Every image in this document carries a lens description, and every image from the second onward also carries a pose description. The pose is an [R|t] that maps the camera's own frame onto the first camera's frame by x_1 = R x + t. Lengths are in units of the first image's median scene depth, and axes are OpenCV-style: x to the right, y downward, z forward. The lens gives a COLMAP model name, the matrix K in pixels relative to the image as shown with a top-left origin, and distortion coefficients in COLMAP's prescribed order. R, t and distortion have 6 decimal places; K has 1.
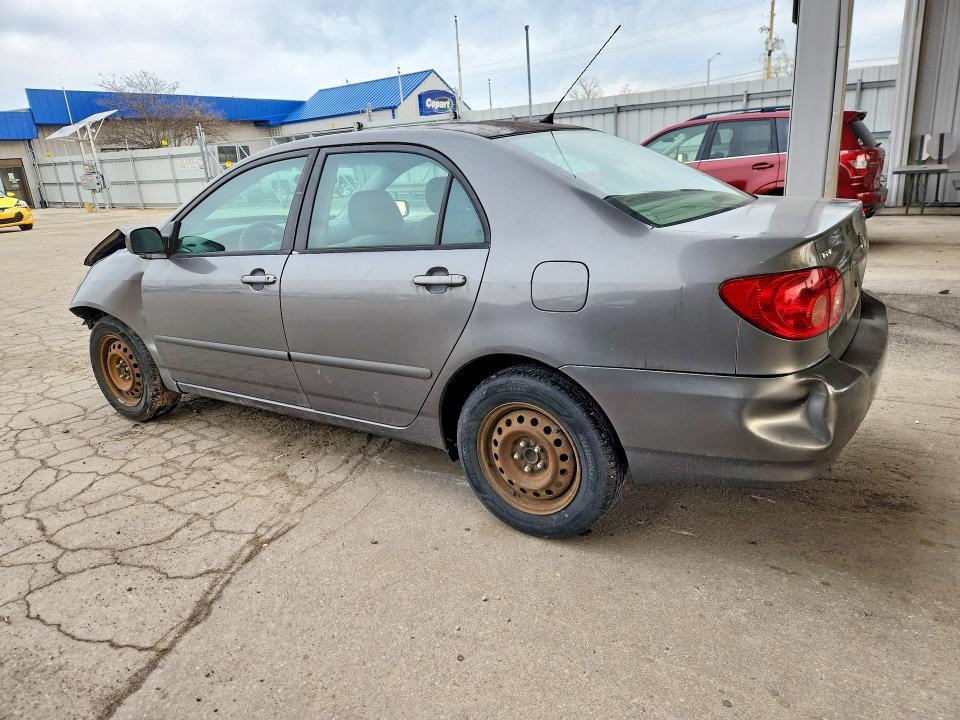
lens RADIAL K [[661.2, 0, 480.0], [0, 661.2, 360.0], [0, 0, 1]] dist [0.000104, -0.001831]
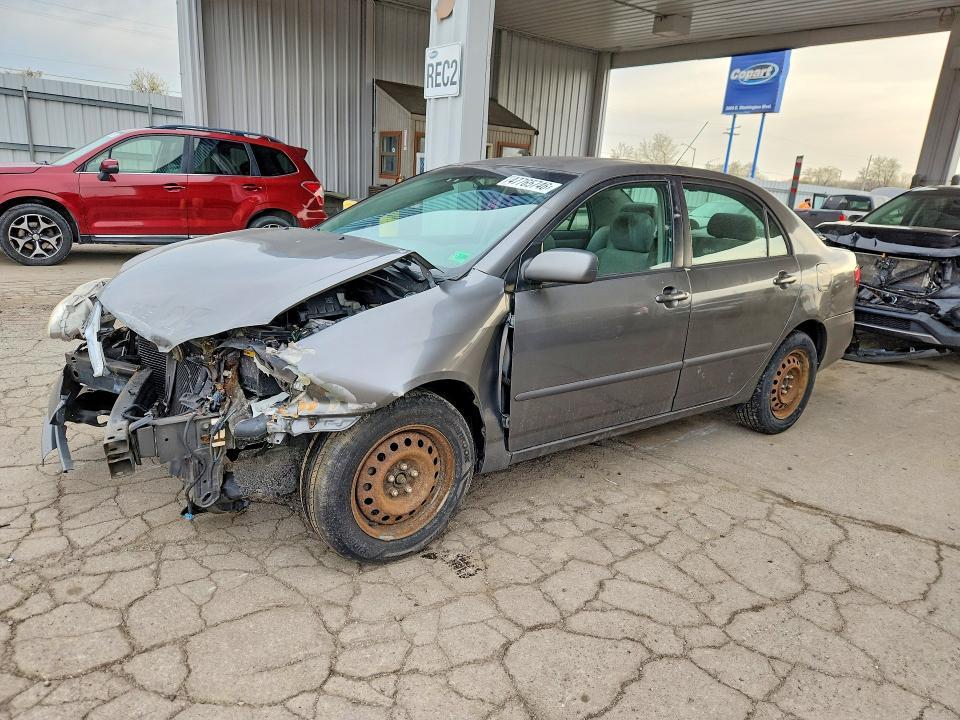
lens RADIAL K [[659.6, 0, 480.0], [0, 659.6, 360.0], [0, 0, 1]] dist [0.067365, -0.071871]
pose [[0.321855, -0.166118, 0.932102, -0.869261], [0.189480, 0.975872, 0.108491, -0.120613], [-0.927635, 0.141697, 0.345565, 0.568498]]
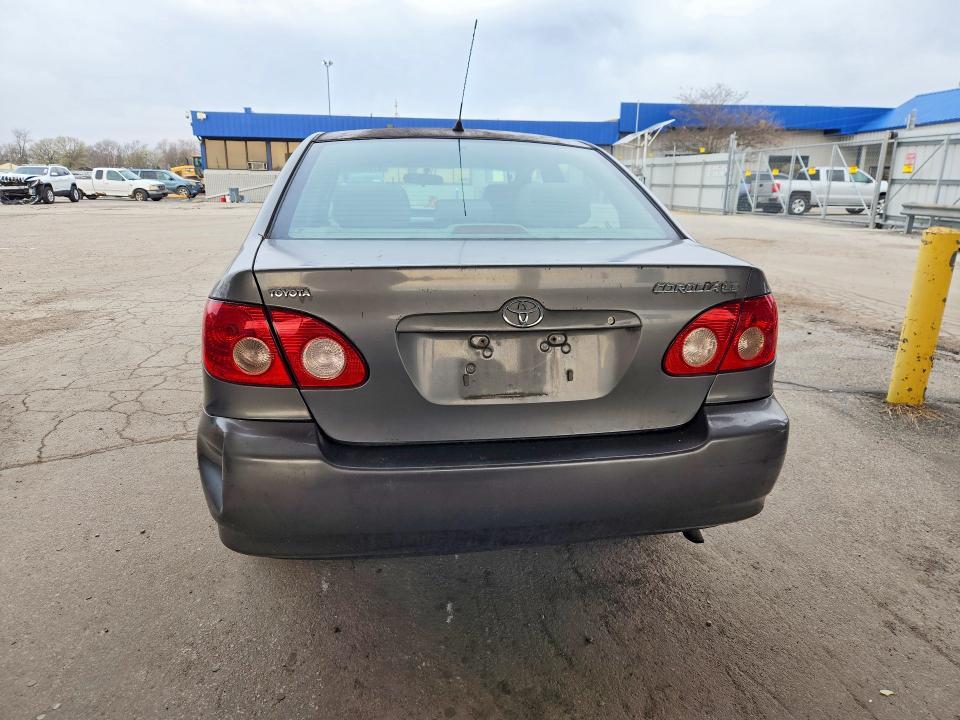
lens RADIAL K [[646.8, 0, 499.3], [0, 646.8, 360.1], [0, 0, 1]] dist [0.021478, -0.003239]
pose [[0.666033, 0.253656, -0.701469, 0.536346], [-0.258565, 0.960609, 0.101860, -0.098393], [0.699675, 0.113533, 0.705383, 0.267811]]
